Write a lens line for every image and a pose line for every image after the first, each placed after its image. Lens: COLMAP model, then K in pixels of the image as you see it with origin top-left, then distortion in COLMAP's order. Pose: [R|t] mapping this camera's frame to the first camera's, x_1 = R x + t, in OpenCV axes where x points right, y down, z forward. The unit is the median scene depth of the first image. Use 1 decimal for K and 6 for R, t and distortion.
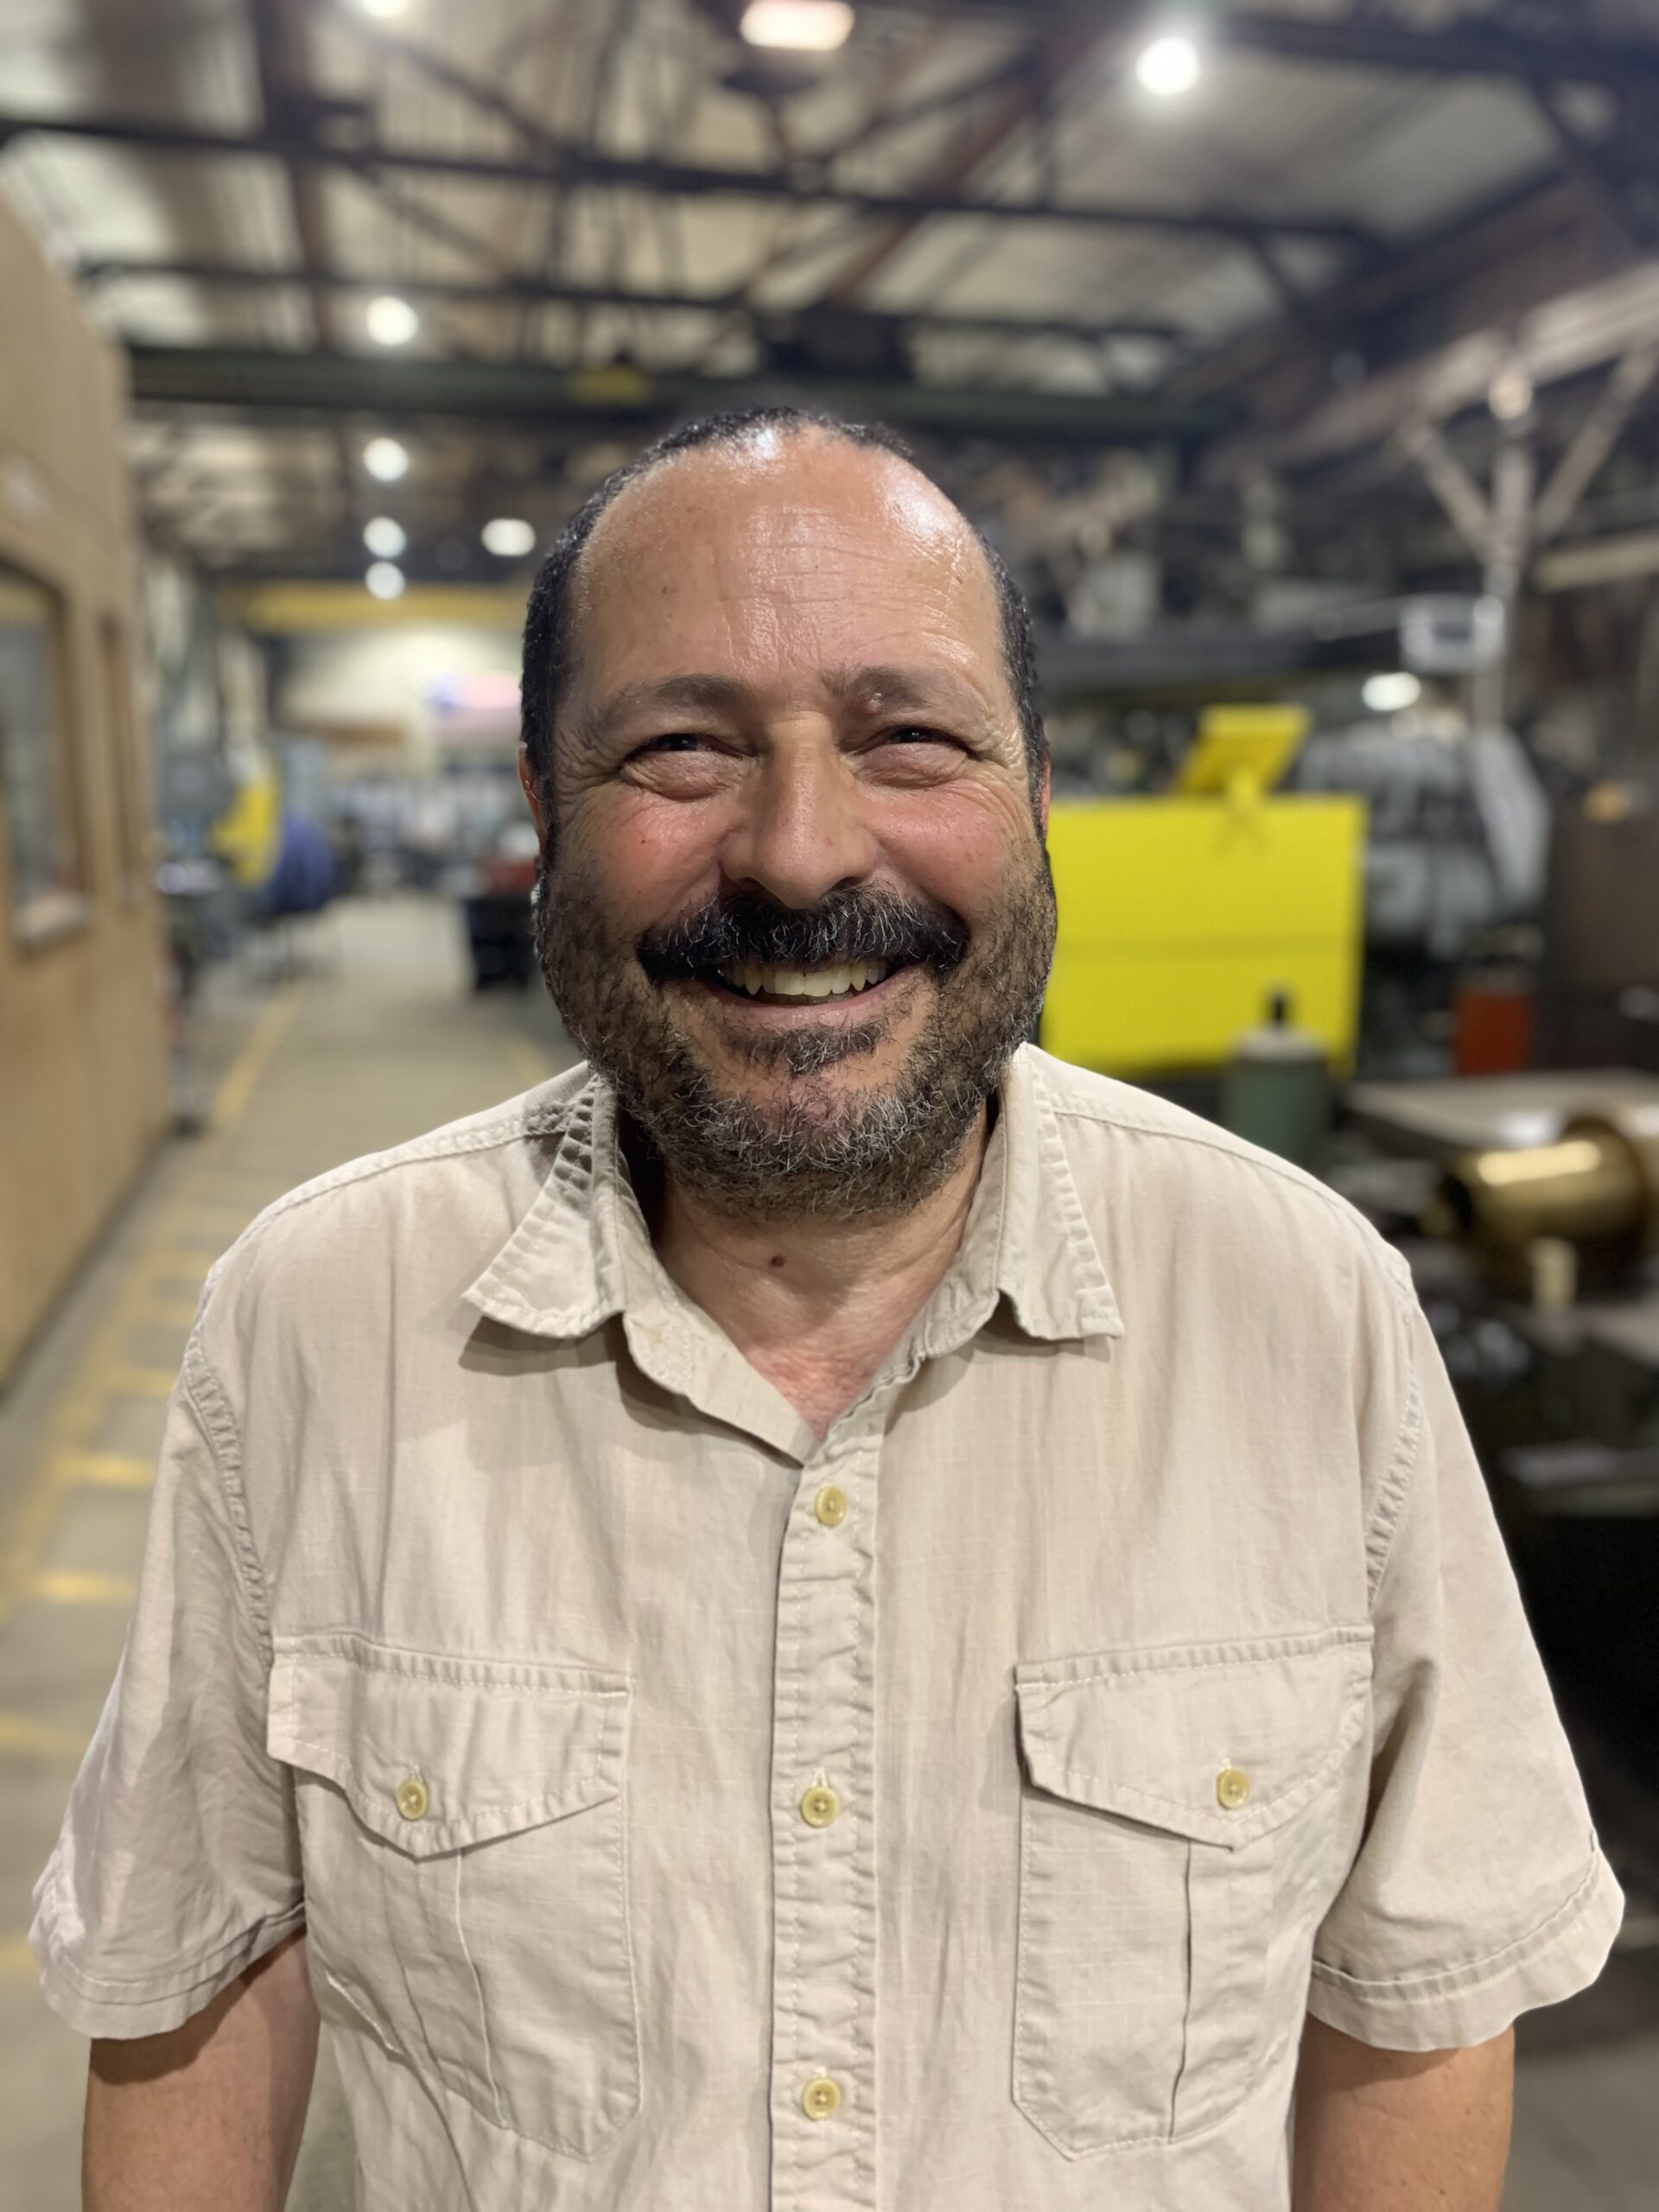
lens RADIAL K [[1700.7, 0, 855.9], [0, 1700.7, 1102.0], [0, 0, 1]] dist [0.001645, -0.008298]
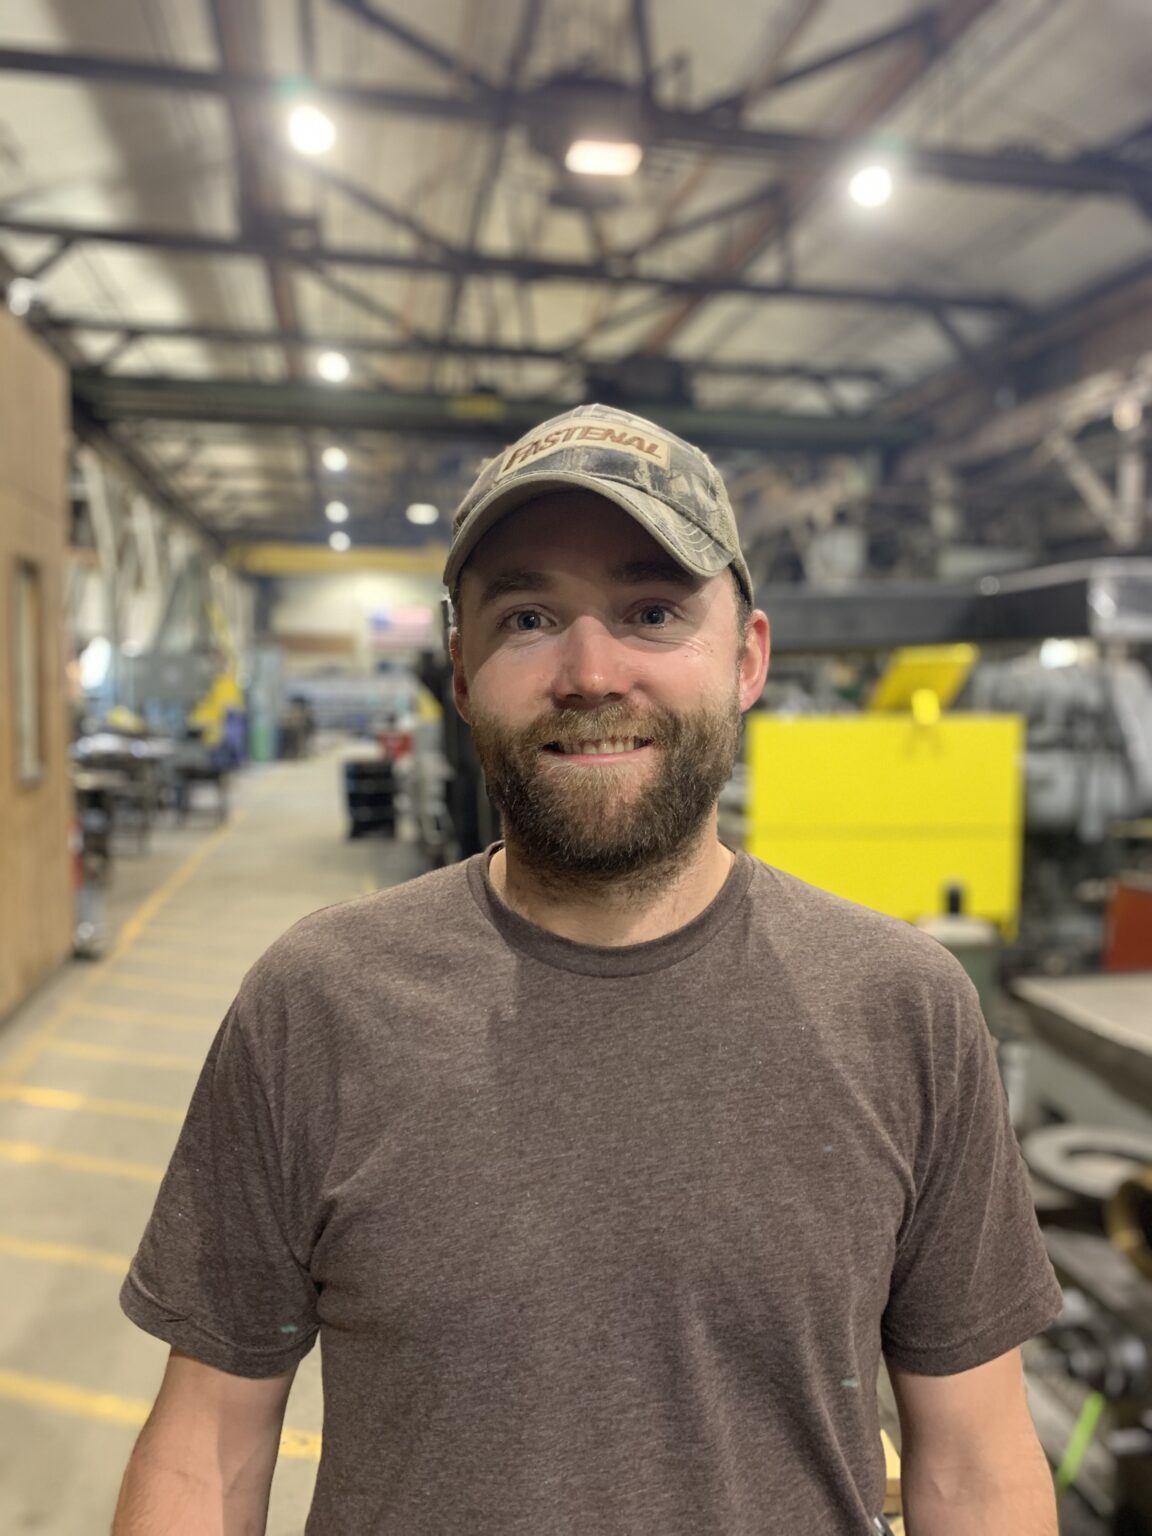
lens RADIAL K [[1181.0, 0, 594.3], [0, 1181.0, 765.2], [0, 0, 1]] dist [0.001645, -0.008298]
pose [[0.998109, 0.020036, -0.058116, 0.014788], [-0.026364, 0.993554, -0.110252, -0.015517], [0.055533, 0.111576, 0.992203, 0.052080]]
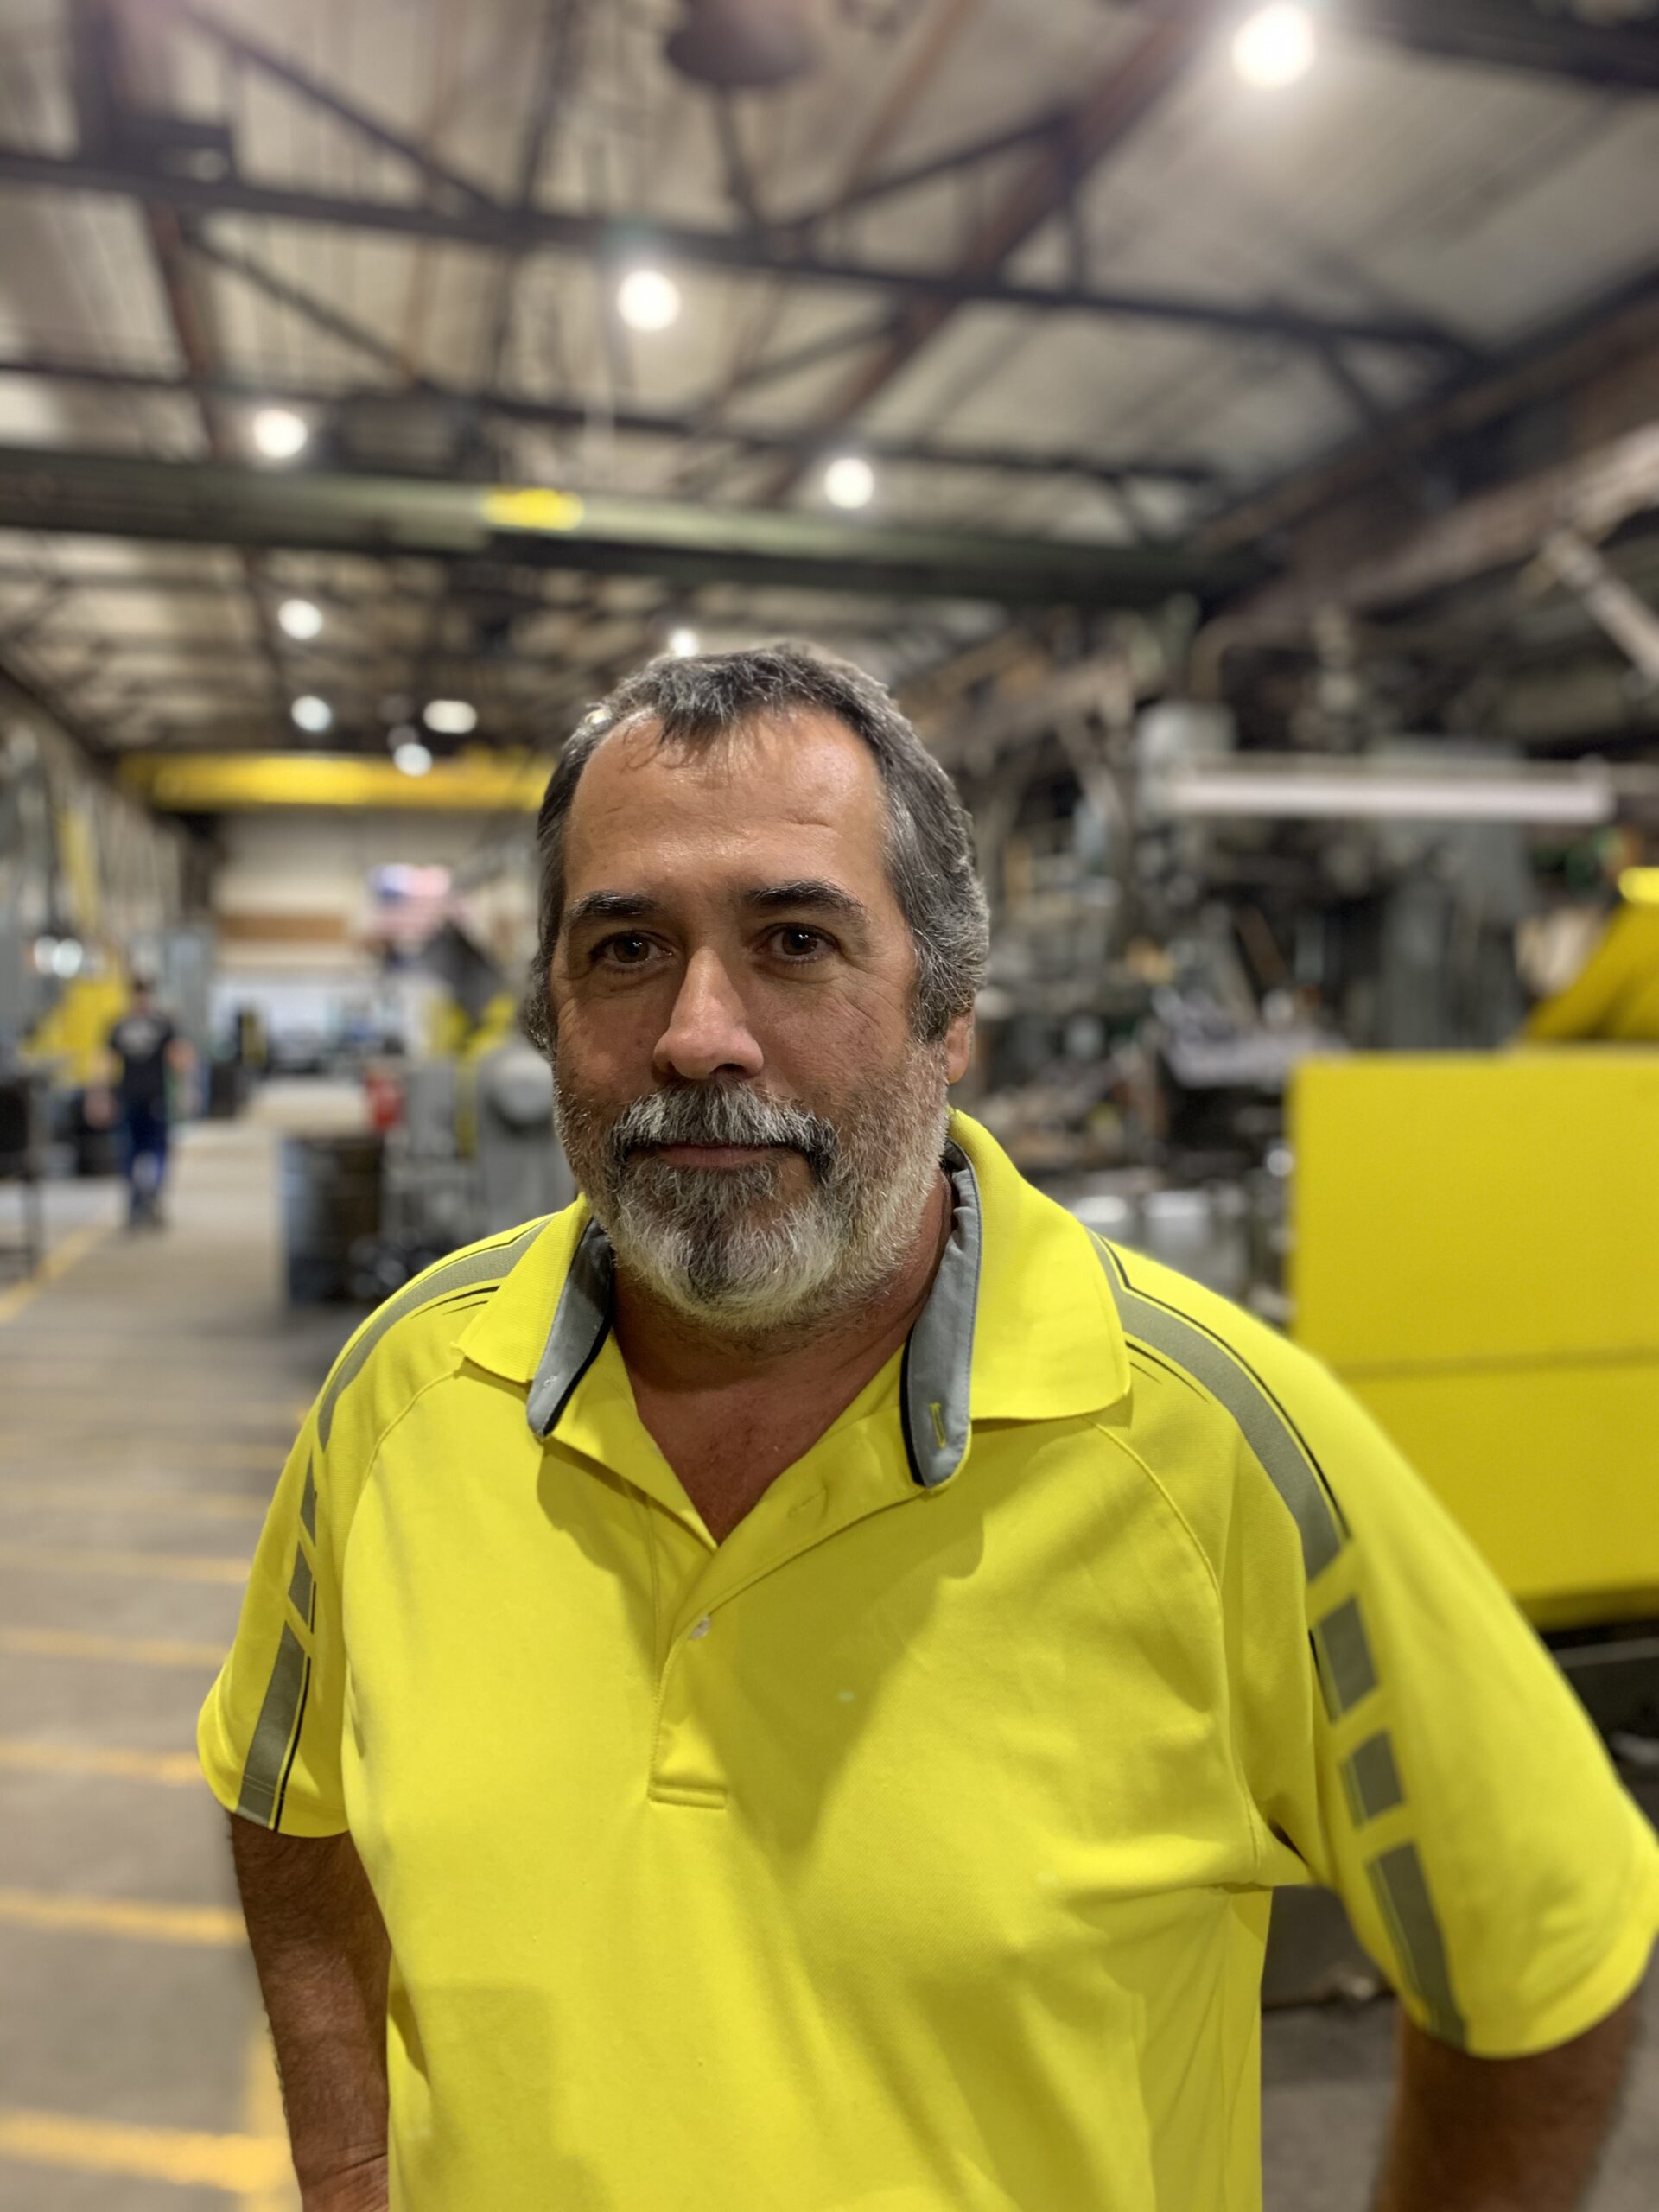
lens RADIAL K [[1700.7, 0, 855.9], [0, 1700.7, 1102.0], [0, 0, 1]] dist [0.001645, -0.008298]
pose [[0.999656, 0.002336, 0.026105, -0.016919], [0.000622, 0.993625, -0.112730, -0.042551], [-0.026202, 0.112708, 0.993283, 0.217693]]
